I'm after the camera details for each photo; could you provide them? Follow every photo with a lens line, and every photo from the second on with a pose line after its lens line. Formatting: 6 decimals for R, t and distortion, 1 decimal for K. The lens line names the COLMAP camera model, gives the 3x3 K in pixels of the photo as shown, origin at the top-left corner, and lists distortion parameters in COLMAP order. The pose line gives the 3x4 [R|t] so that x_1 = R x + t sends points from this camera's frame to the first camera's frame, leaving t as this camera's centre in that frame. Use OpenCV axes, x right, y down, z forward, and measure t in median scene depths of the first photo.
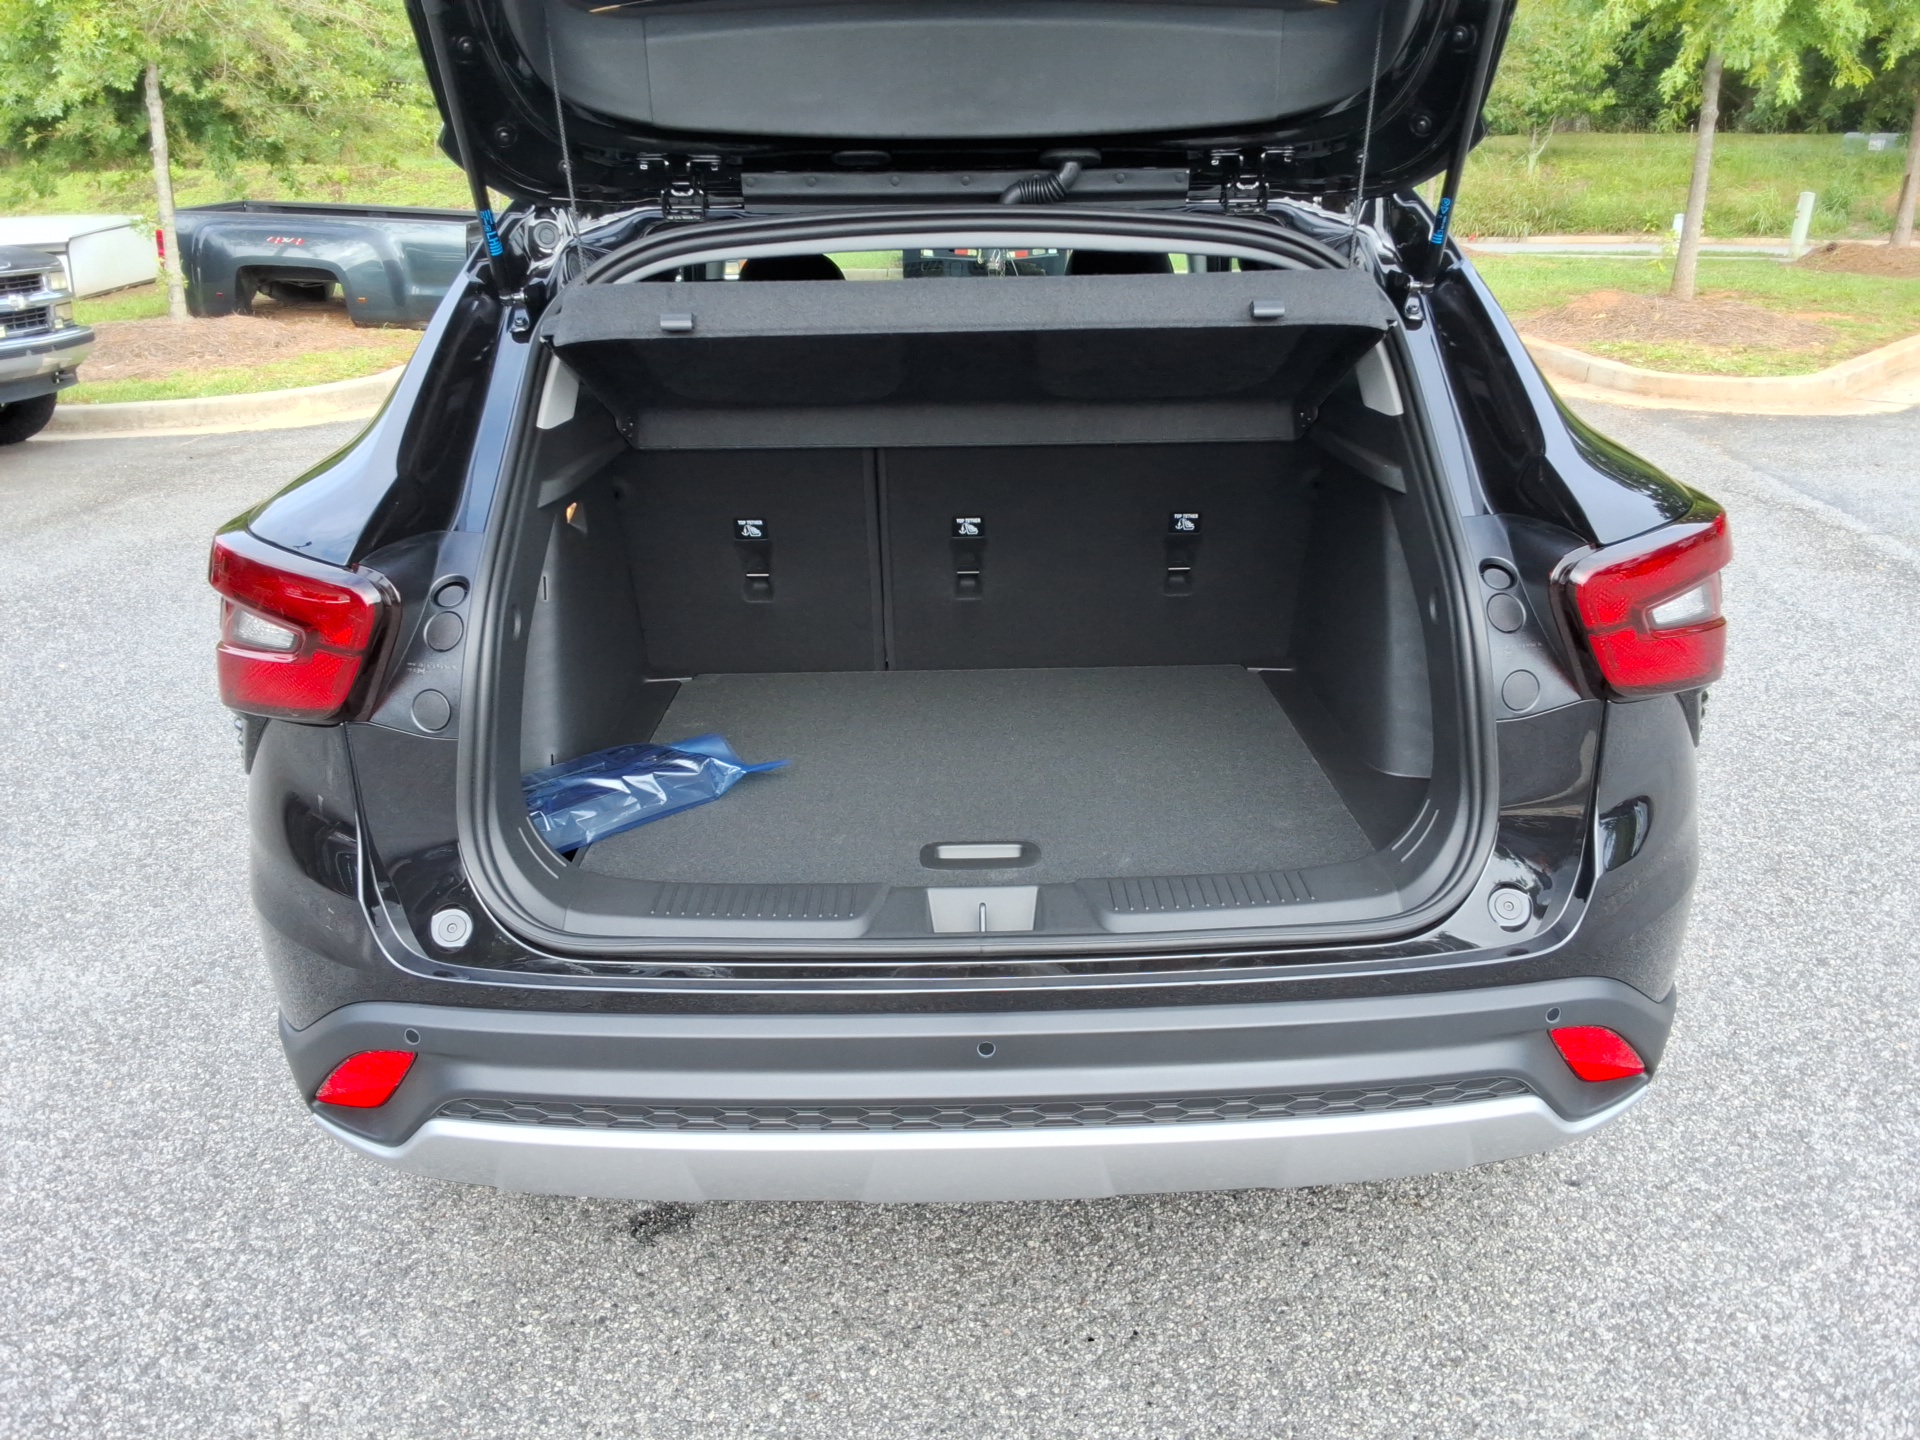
lens RADIAL K [[1537.9, 0, 972.4], [0, 1537.9, 706.4], [0, 0, 1]] dist [0.083012, -0.139179]
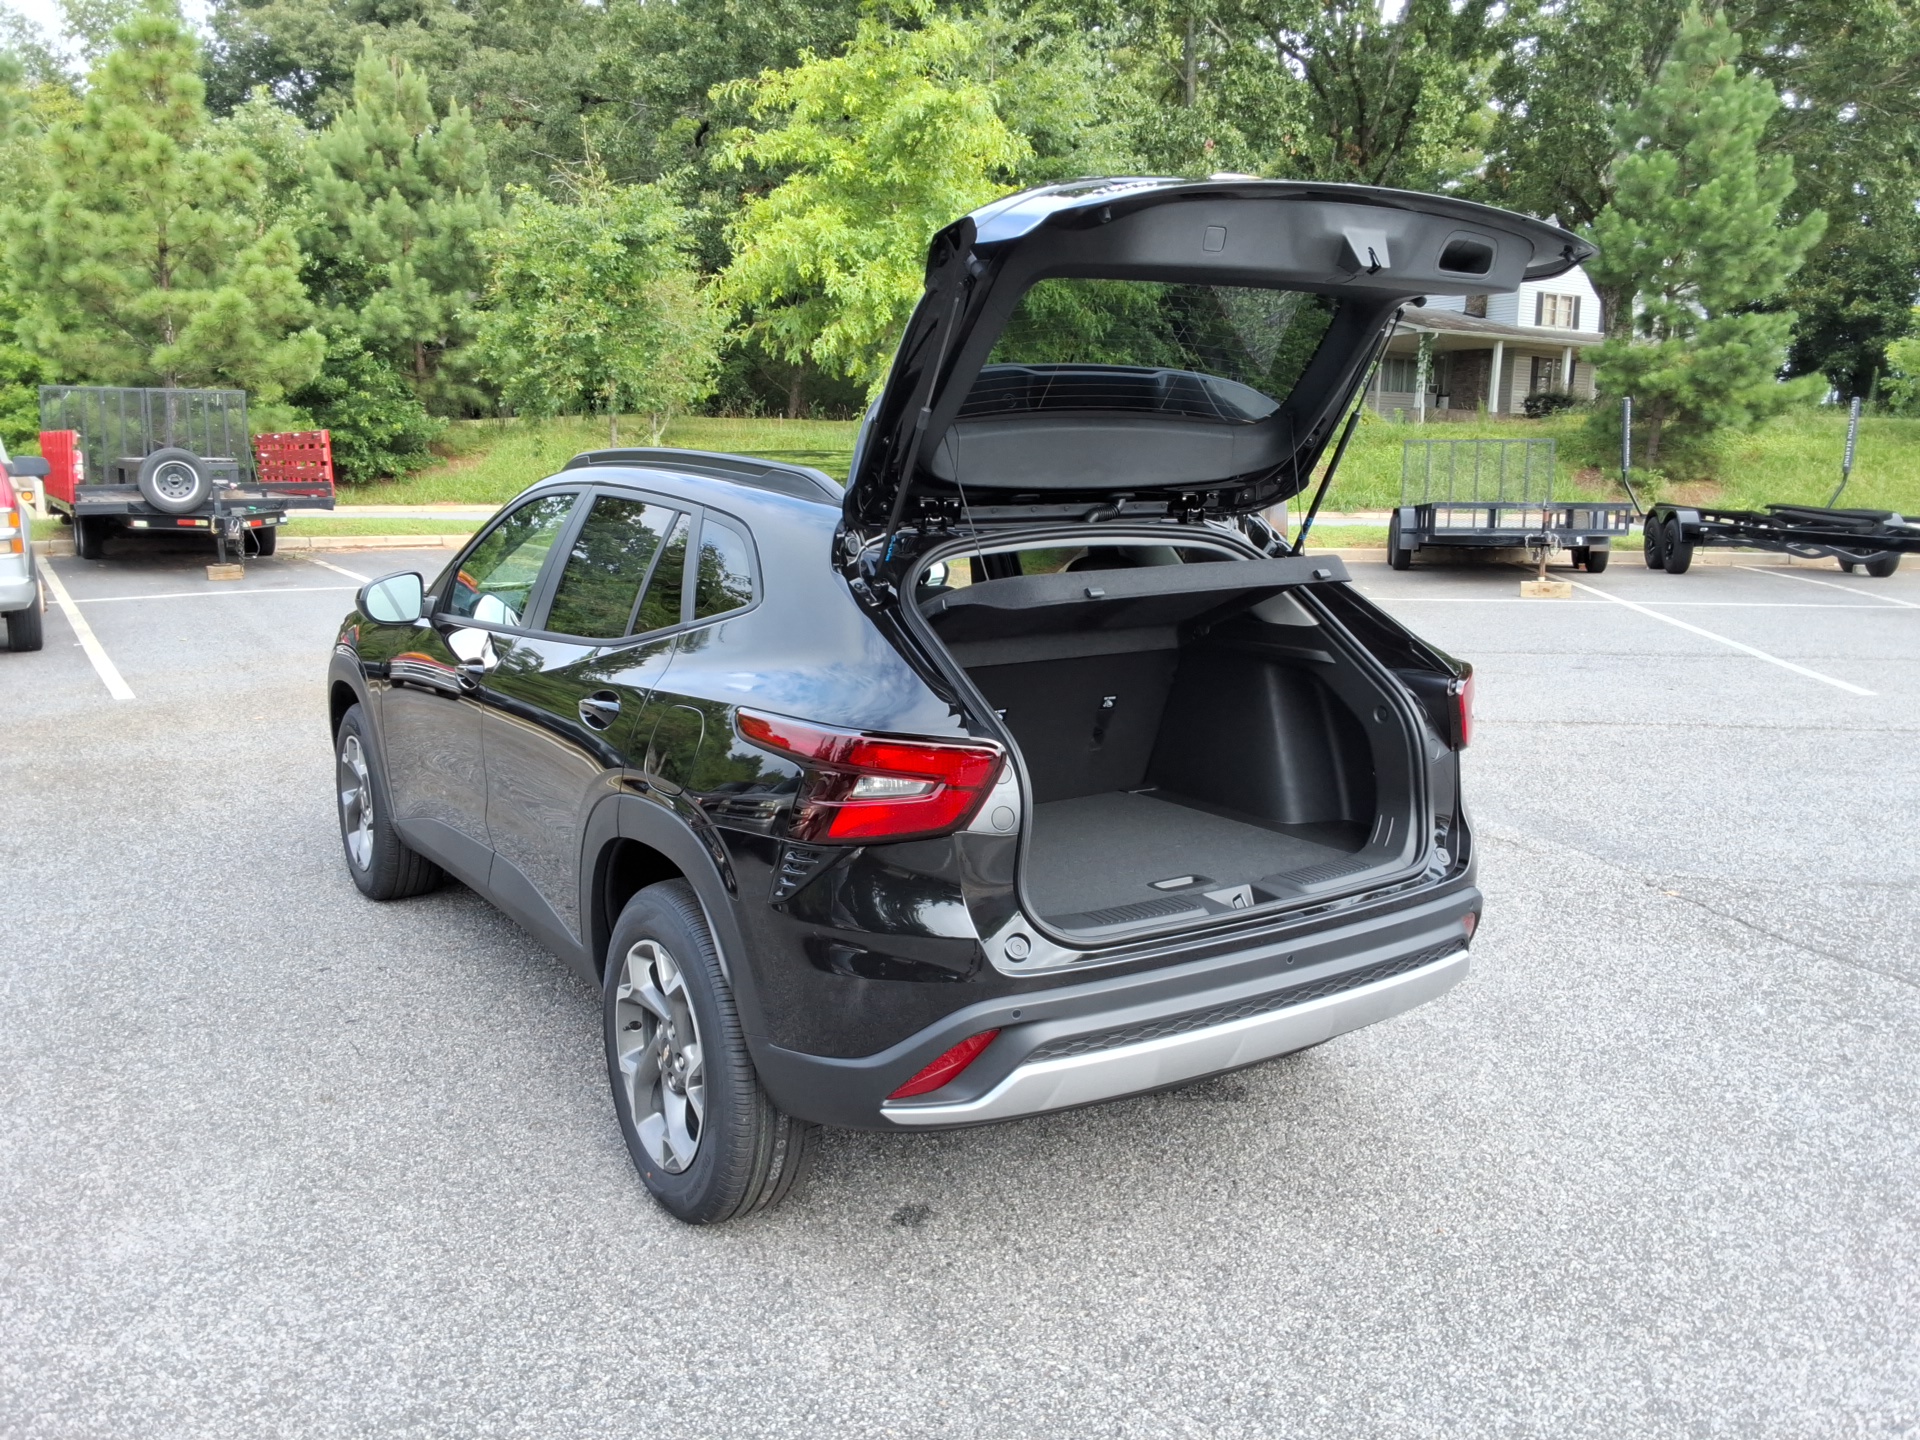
lens RADIAL K [[1545.7, 0, 979.9], [0, 1545.7, 681.7], [0, 0, 1]] dist [0.121893, -0.246928]
pose [[0.839433, -0.068296, 0.539154, -0.701739], [0.162622, 0.978181, -0.129286, 0.040614], [-0.518561, 0.196206, 0.832224, -0.245629]]
